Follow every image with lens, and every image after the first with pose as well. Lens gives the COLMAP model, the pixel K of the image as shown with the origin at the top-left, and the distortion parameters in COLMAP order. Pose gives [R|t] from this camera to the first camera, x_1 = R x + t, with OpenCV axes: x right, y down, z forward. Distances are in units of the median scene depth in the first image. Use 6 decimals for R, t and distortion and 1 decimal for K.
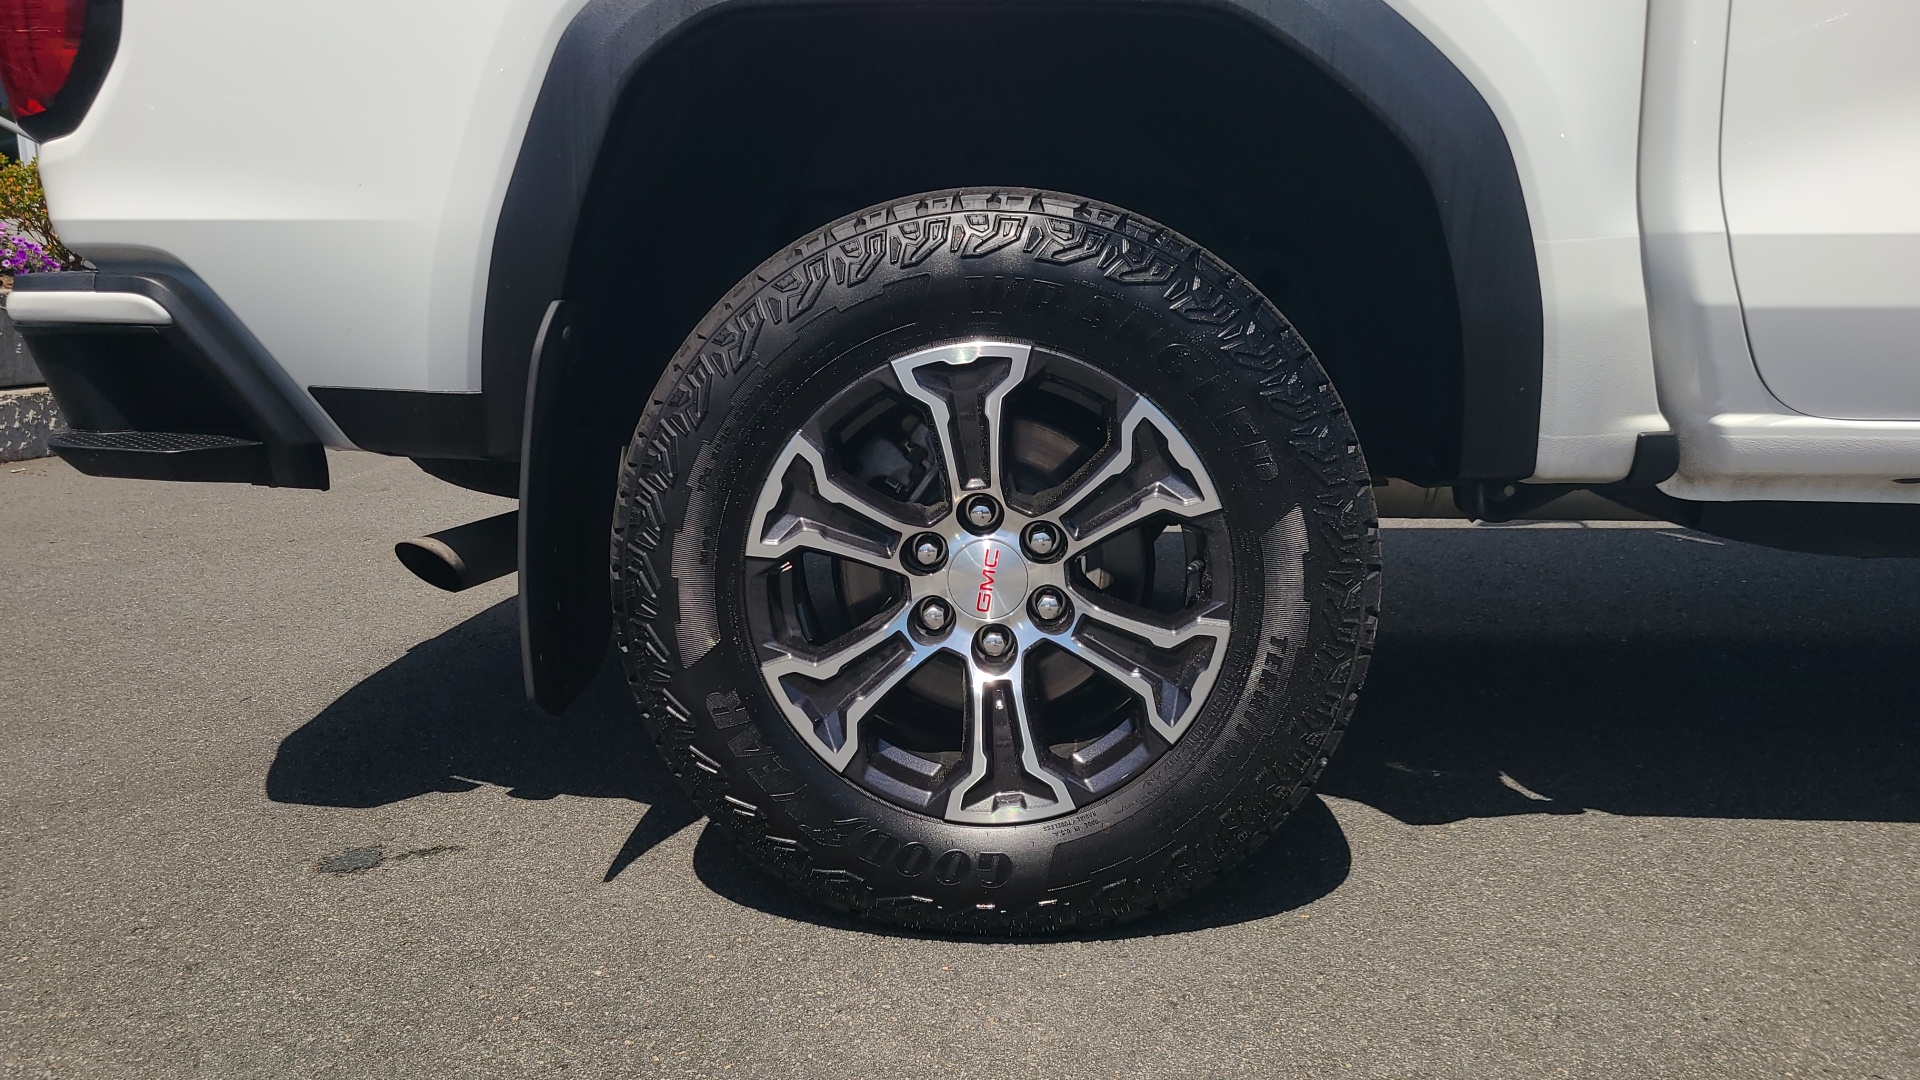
lens RADIAL K [[1471.6, 0, 960.0], [0, 1471.6, 540.0], [0, 0, 1]] dist [0.017717, 0.002009]
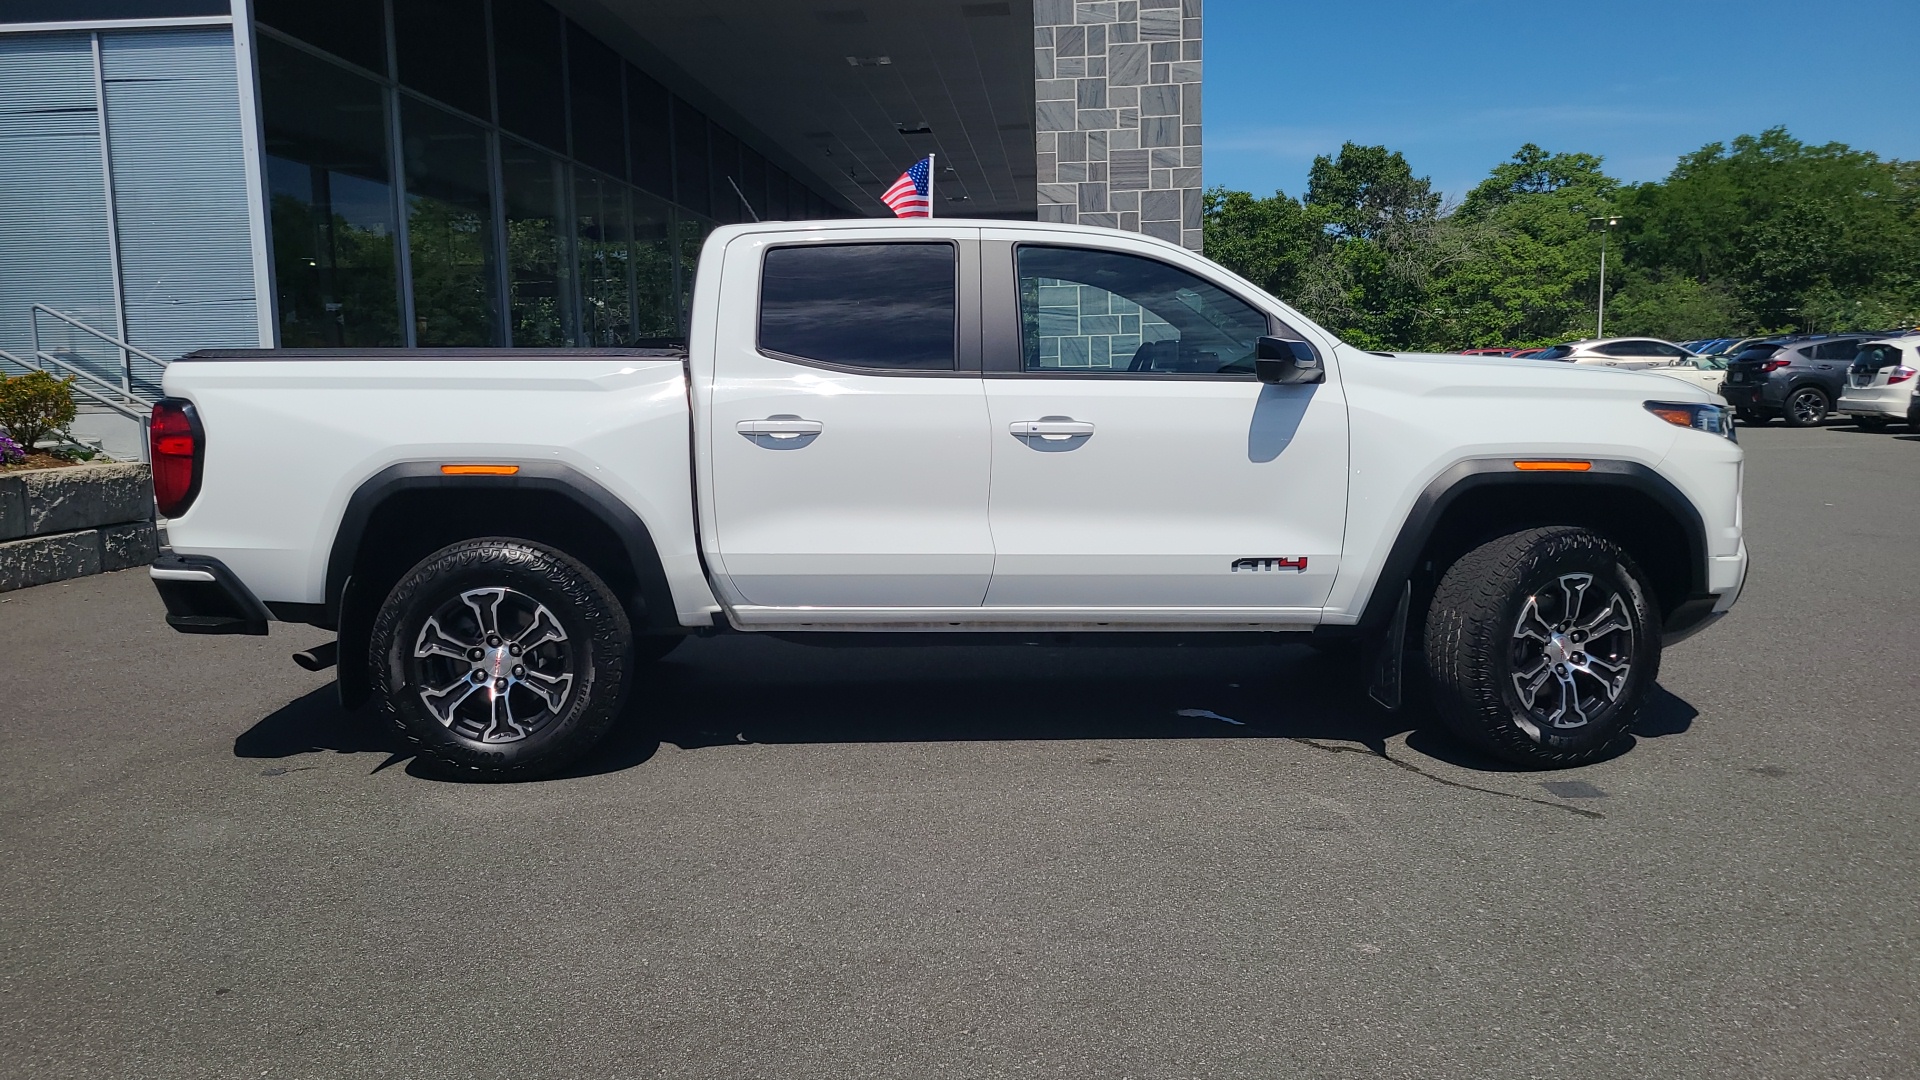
lens RADIAL K [[1420.5, 0, 942.2], [0, 1420.5, 543.6], [0, 0, 1]] dist [0.077879, -0.078339]
pose [[0.996448, -0.012138, 0.083325, 0.697683], [0.016564, 0.998476, -0.052634, -0.048679], [-0.082559, 0.053828, 0.995131, -2.058583]]
